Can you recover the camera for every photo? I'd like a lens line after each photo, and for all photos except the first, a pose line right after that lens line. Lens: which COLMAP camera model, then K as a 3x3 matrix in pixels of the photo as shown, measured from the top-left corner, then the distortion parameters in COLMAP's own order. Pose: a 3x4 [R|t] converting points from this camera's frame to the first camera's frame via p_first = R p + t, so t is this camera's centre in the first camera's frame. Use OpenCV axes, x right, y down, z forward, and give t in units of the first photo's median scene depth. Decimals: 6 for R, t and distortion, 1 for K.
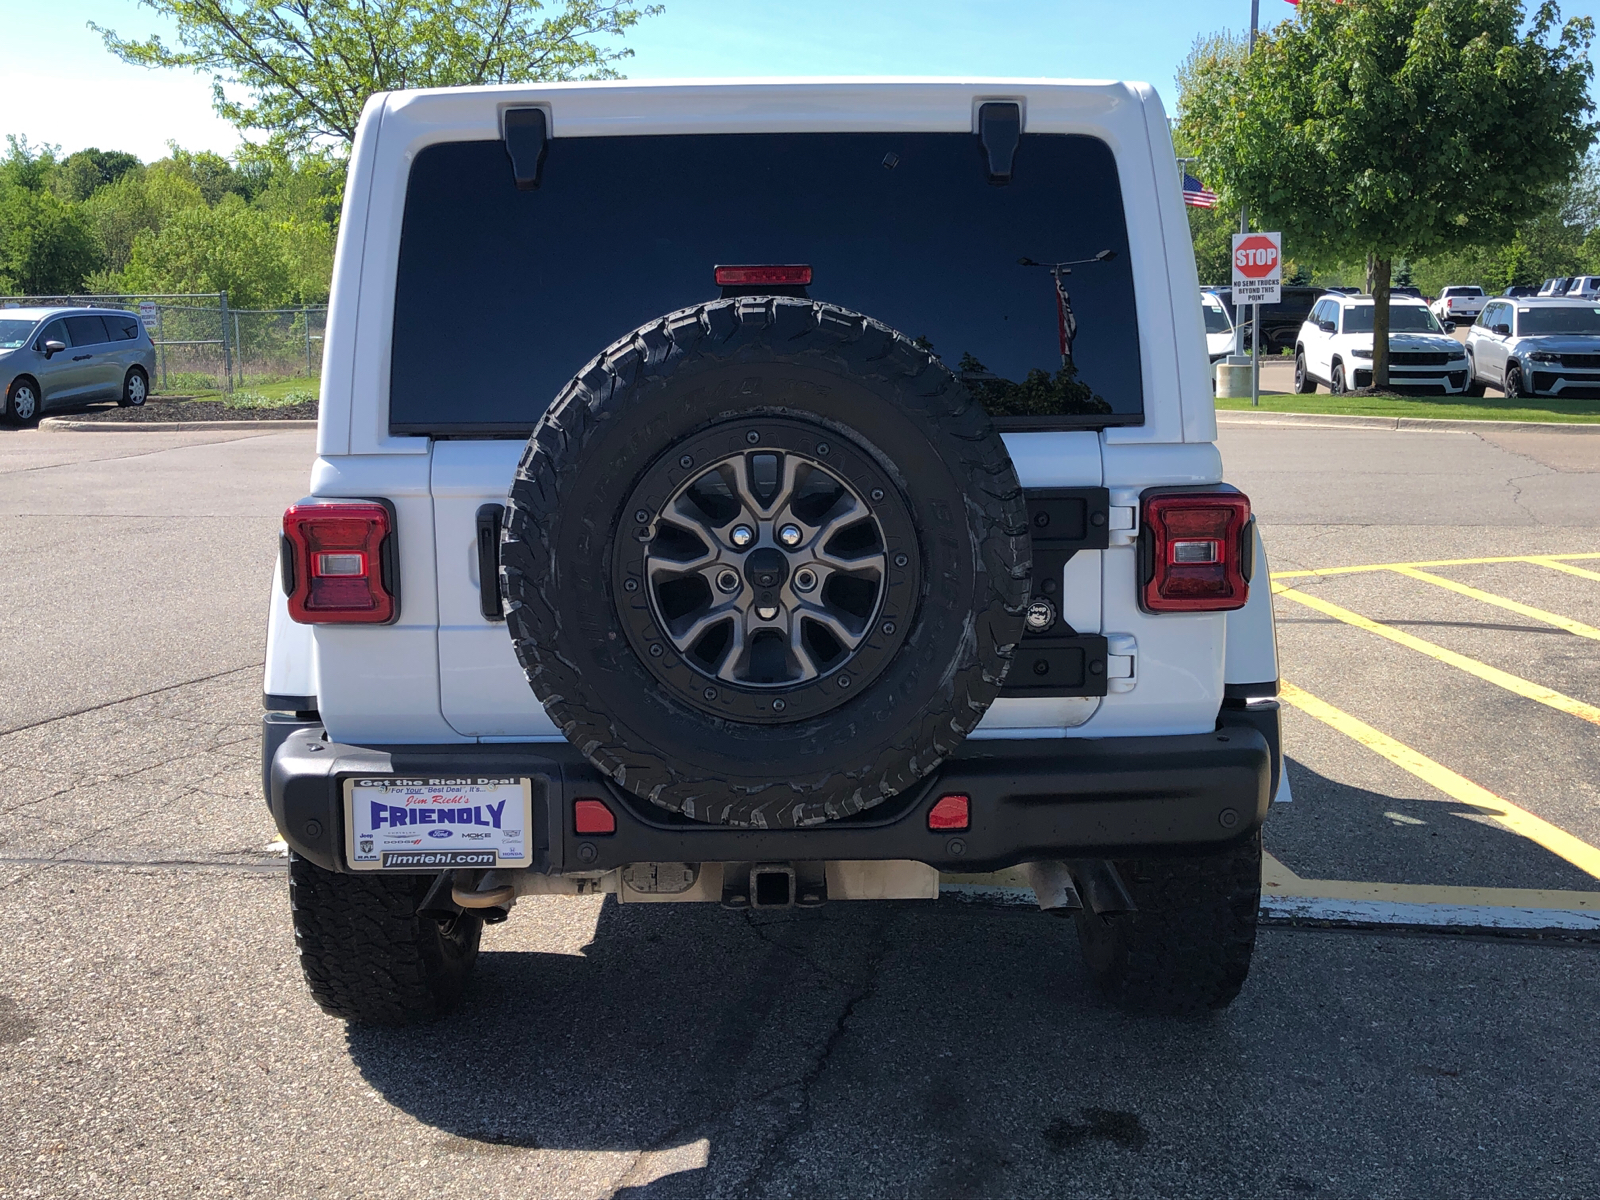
lens RADIAL K [[1678.7, 0, 797.6], [0, 1678.7, 563.2], [0, 0, 1]] dist [0.020840, -0.022103]
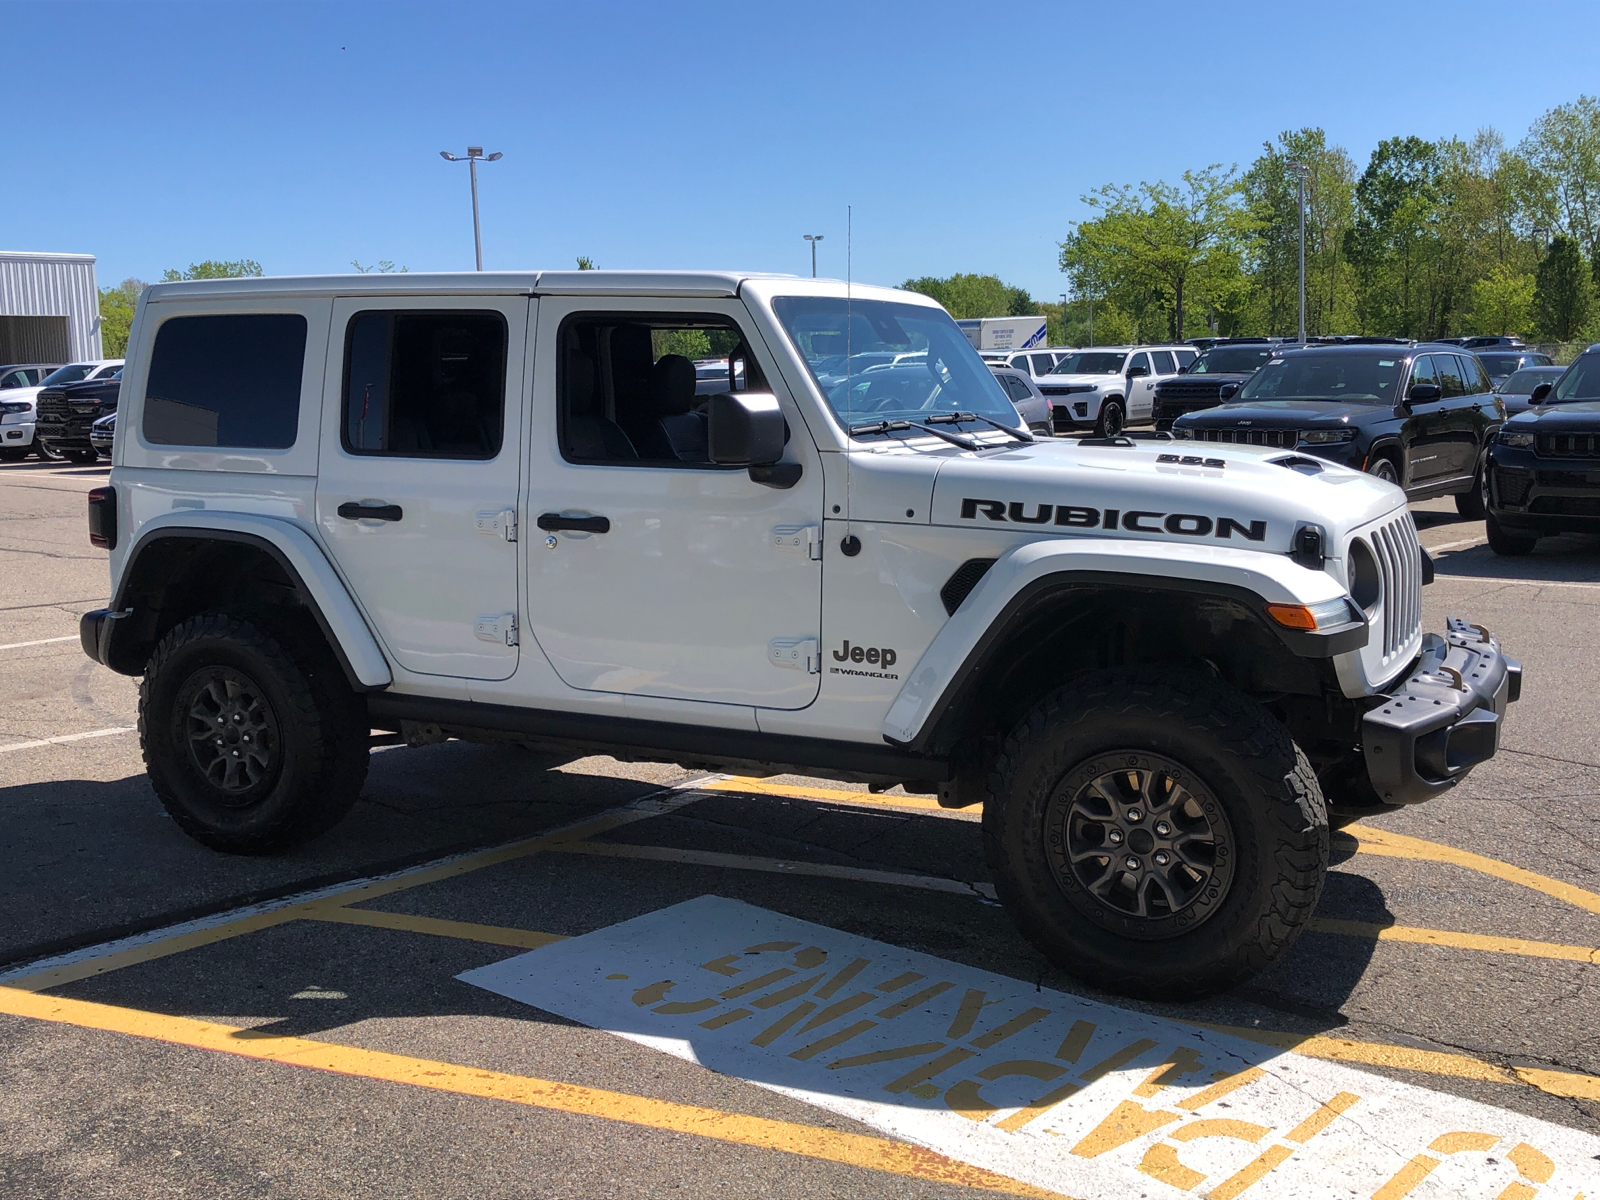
lens RADIAL K [[1665.2, 0, 795.8], [0, 1665.2, 564.9], [0, 0, 1]] dist [0.119816, -0.349313]
pose [[-0.461370, 0.118692, -0.879233, 1.658448], [-0.110518, 0.975603, 0.189695, -0.428815], [0.880298, 0.184690, -0.436996, 2.631698]]
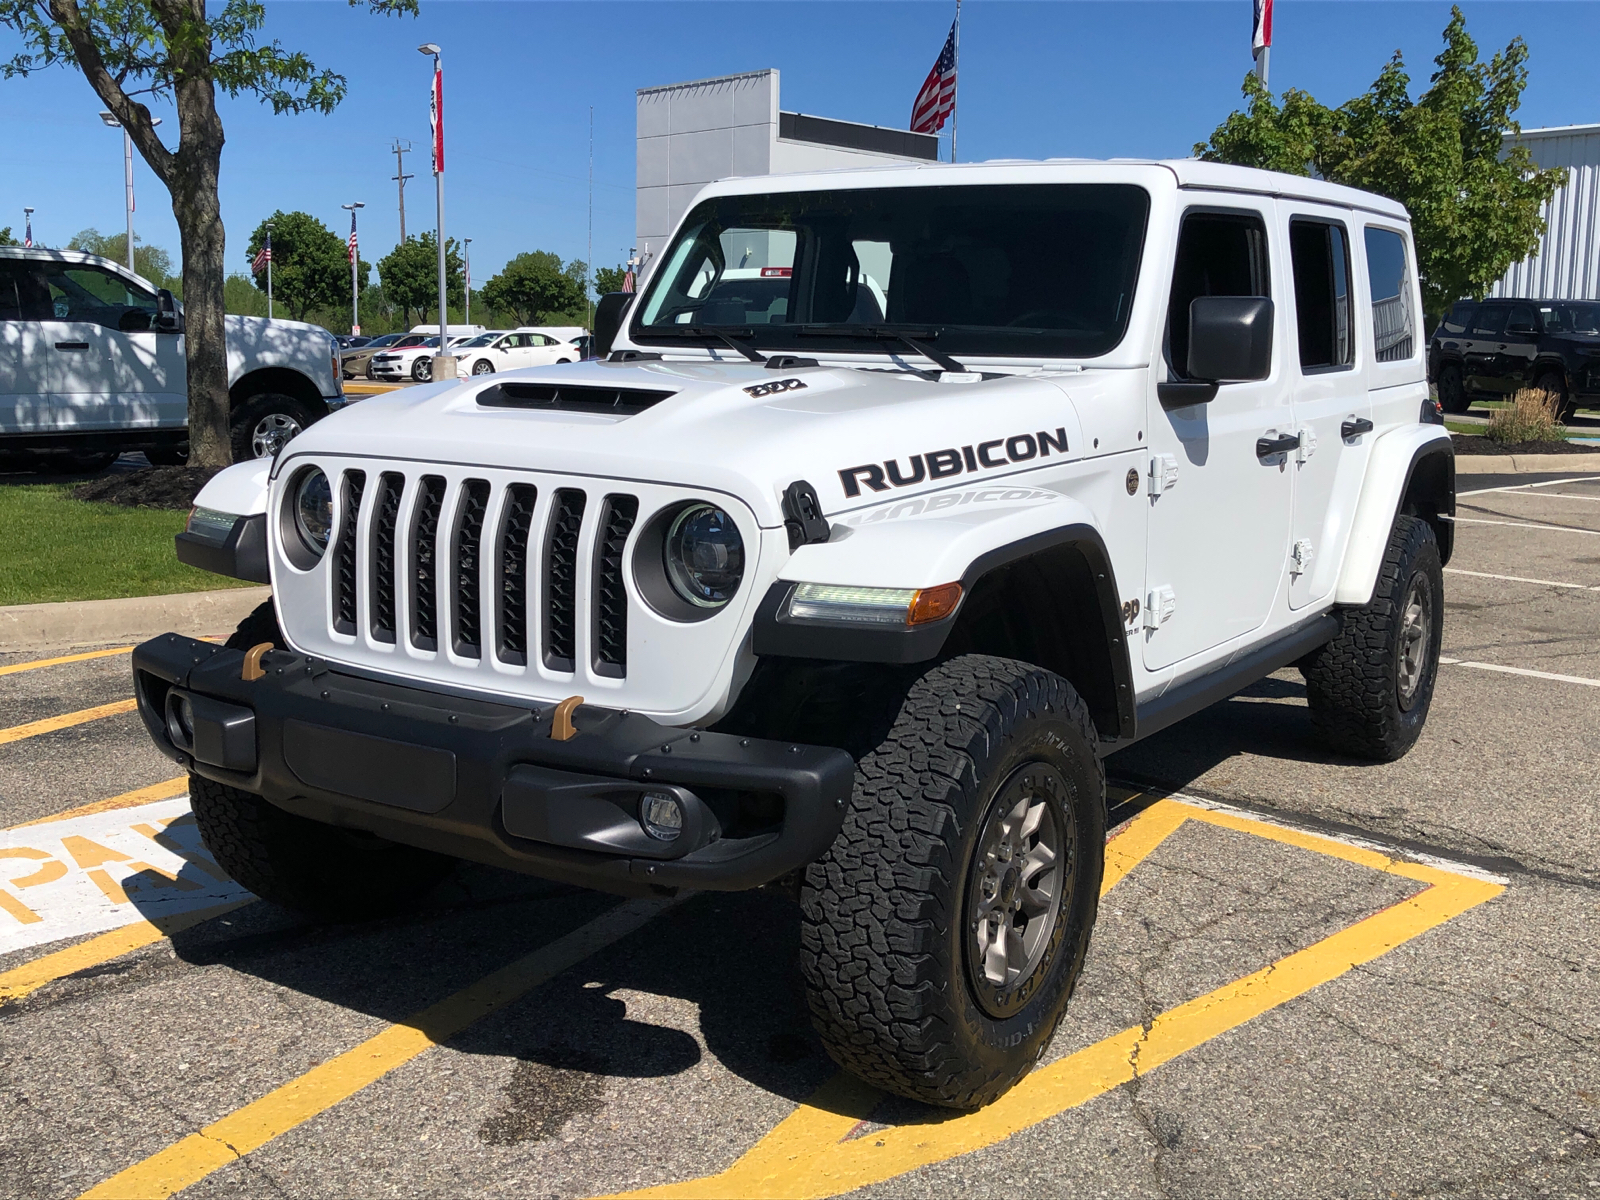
lens RADIAL K [[1665.2, 0, 795.8], [0, 1665.2, 564.9], [0, 0, 1]] dist [0.119816, -0.349313]
pose [[-0.835109, -0.081438, 0.544022, -0.798537], [0.072802, 0.963918, 0.256049, -0.439979], [-0.545245, 0.253435, -0.799048, 3.199133]]
